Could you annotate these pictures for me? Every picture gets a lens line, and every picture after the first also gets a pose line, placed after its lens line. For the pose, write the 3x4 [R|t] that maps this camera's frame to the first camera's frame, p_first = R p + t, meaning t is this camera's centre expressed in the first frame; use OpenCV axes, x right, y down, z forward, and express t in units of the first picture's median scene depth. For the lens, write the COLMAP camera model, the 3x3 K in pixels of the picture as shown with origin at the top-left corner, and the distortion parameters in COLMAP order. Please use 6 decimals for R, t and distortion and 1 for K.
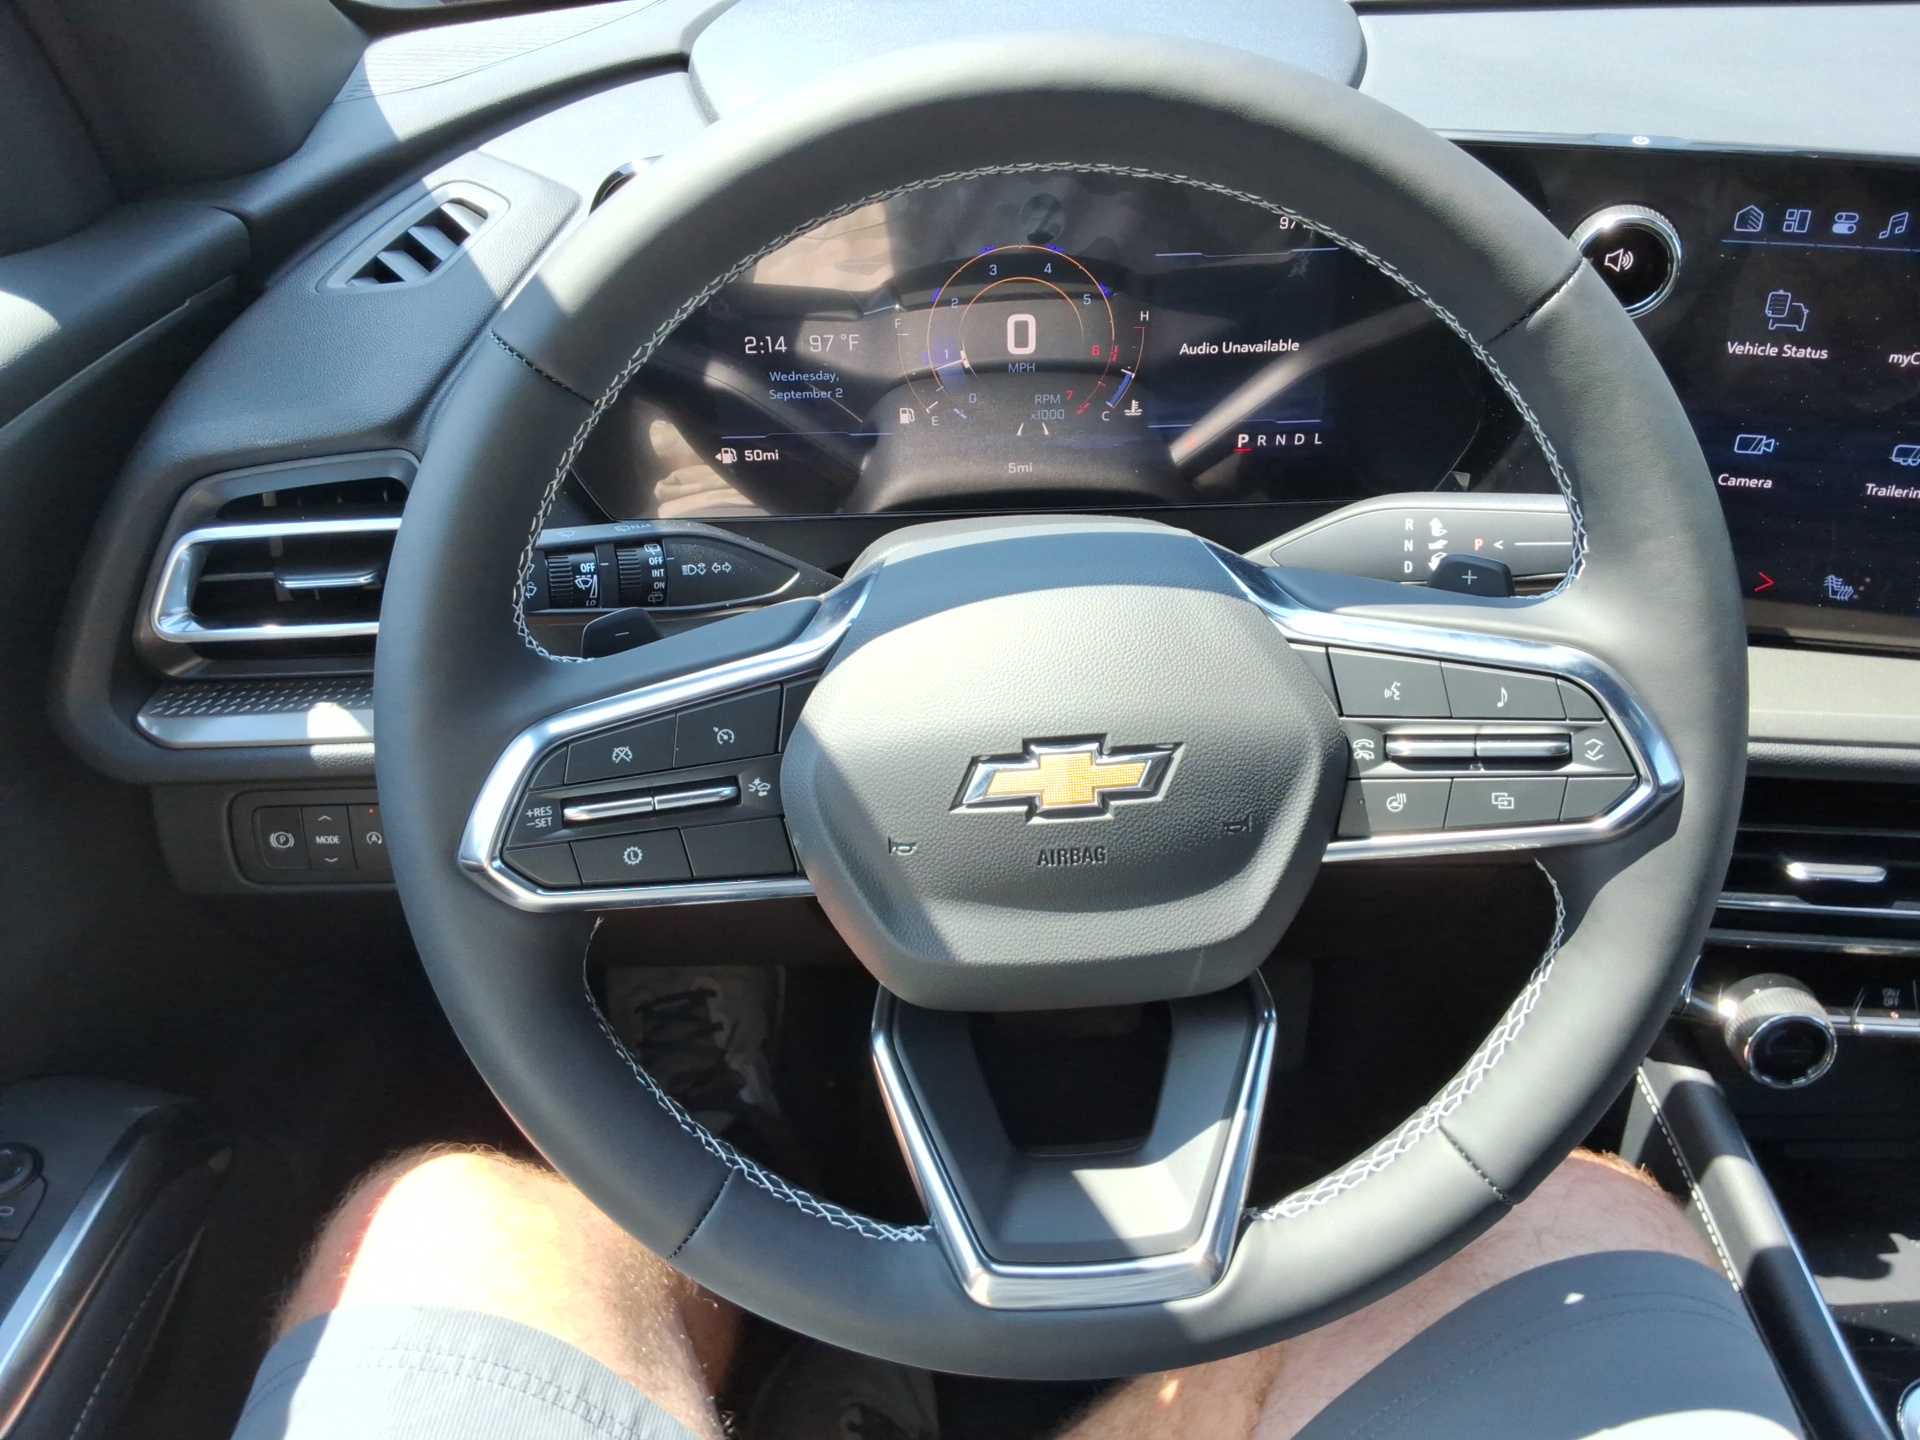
lens RADIAL K [[1544.6, 0, 968.7], [0, 1544.6, 717.4], [0, 0, 1]] dist [0.094837, -0.125614]
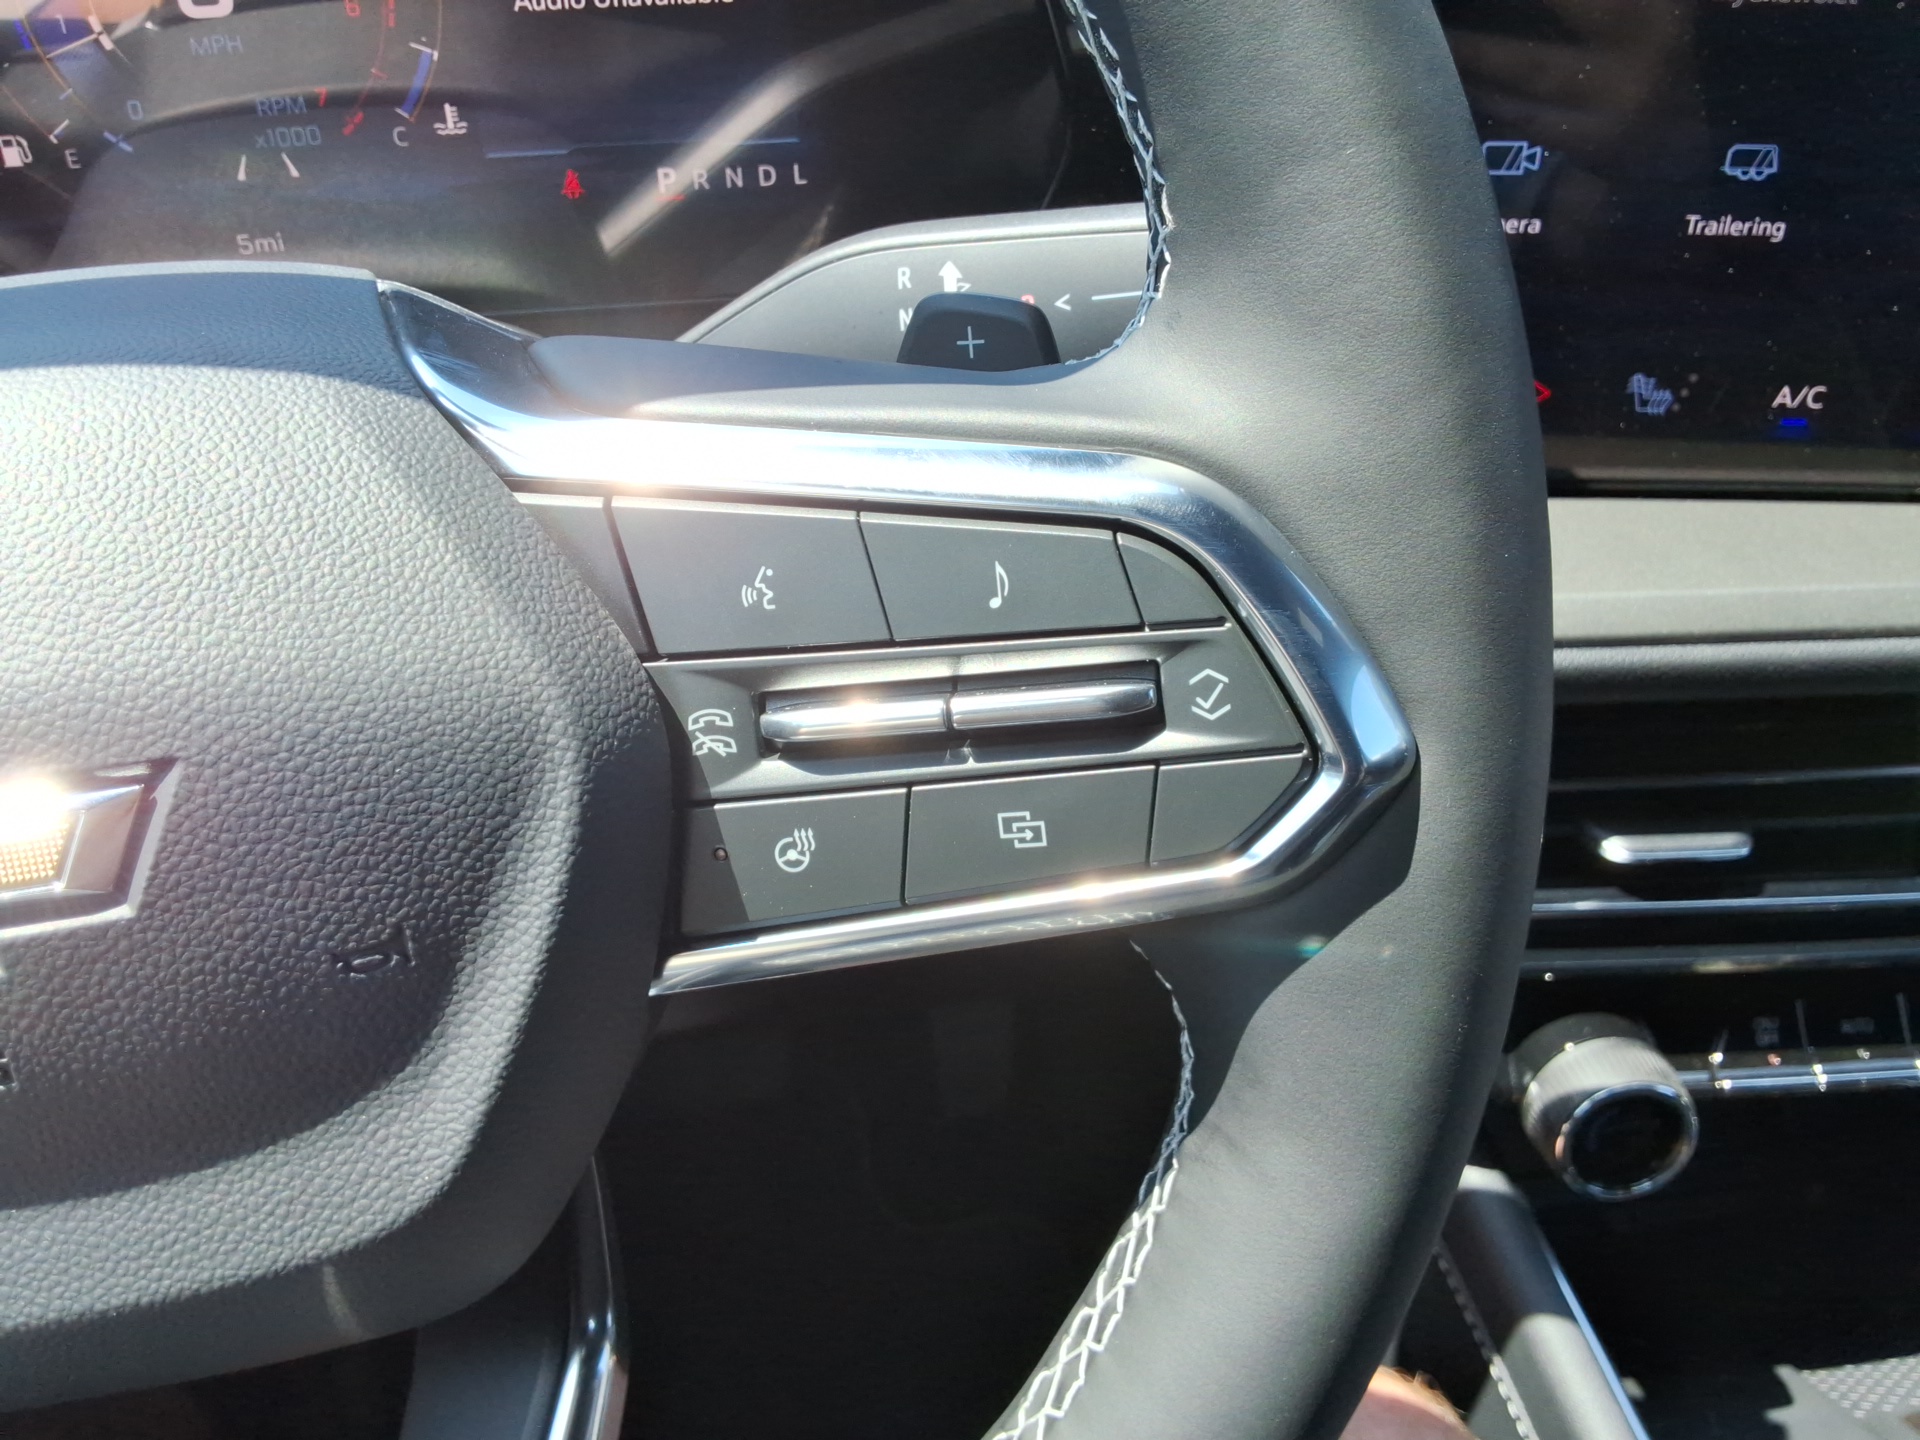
lens RADIAL K [[1544.6, 0, 975.8], [0, 1544.6, 726.7], [0, 0, 1]] dist [0.094837, -0.125614]
pose [[0.988318, -0.080095, 0.129665, 0.268183], [0.075714, 0.996391, 0.038379, 0.008066], [-0.132271, -0.028114, 0.990815, 0.565066]]
